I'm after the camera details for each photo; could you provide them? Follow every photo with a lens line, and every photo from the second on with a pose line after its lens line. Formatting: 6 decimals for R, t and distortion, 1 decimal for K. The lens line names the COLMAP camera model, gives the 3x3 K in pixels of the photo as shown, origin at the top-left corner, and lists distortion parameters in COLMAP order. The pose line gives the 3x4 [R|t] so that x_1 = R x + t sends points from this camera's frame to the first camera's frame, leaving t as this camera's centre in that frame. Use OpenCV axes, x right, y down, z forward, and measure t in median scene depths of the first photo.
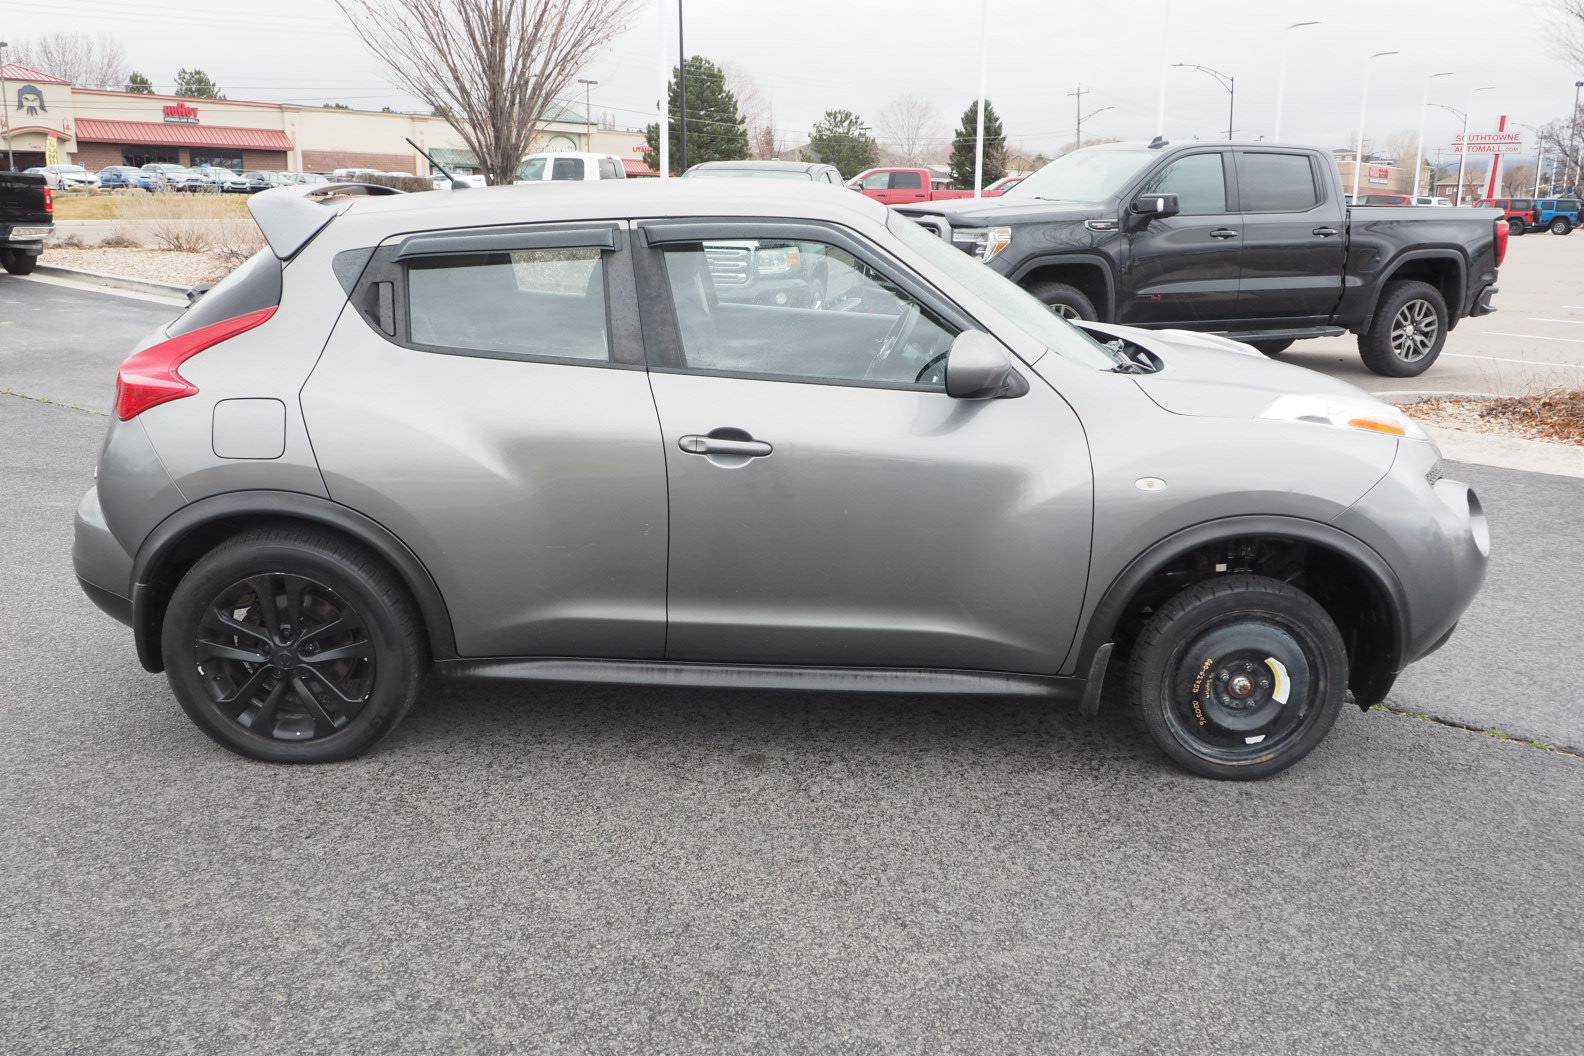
lens RADIAL K [[1371.6, 0, 800.0], [0, 1371.6, 523.5], [0, 0, 1]] dist [-0.008488, 0.002163]
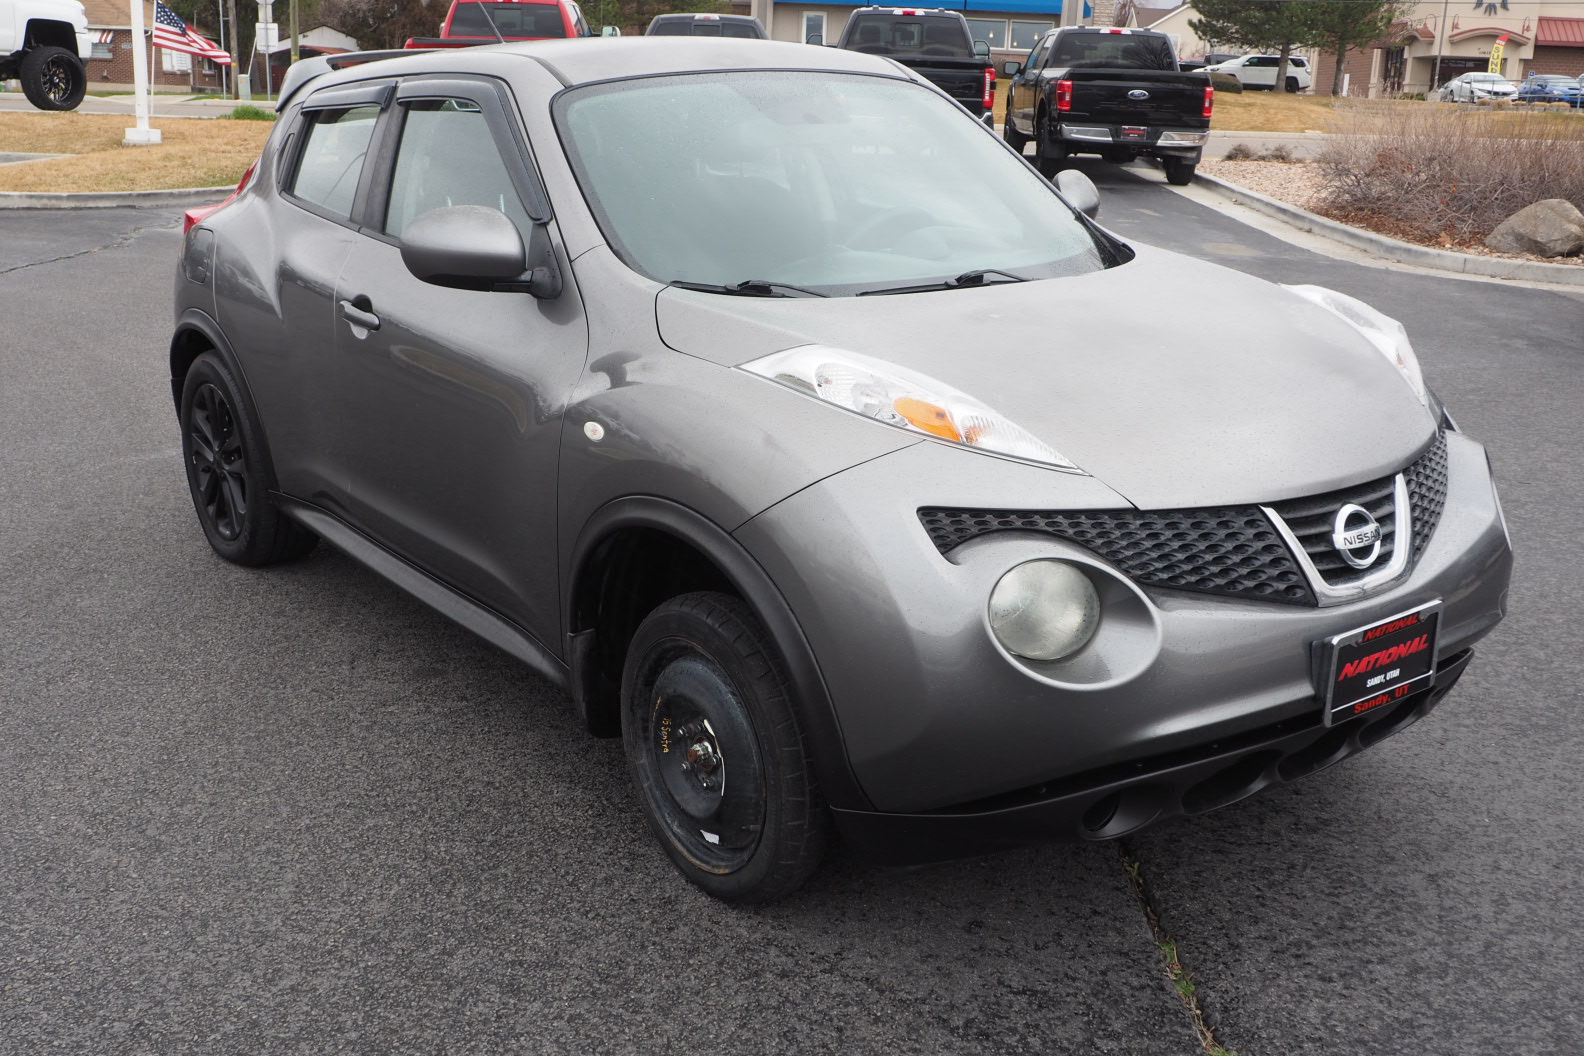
lens RADIAL K [[1739.3, 0, 795.0], [0, 1739.3, 528.8], [0, 0, 1]] dist [0.011257, -0.007826]
pose [[0.580088, 0.209013, -0.787281, 0.246579], [-0.213142, 0.971792, 0.100951, -0.021856], [0.786174, 0.109242, 0.608274, 0.118581]]
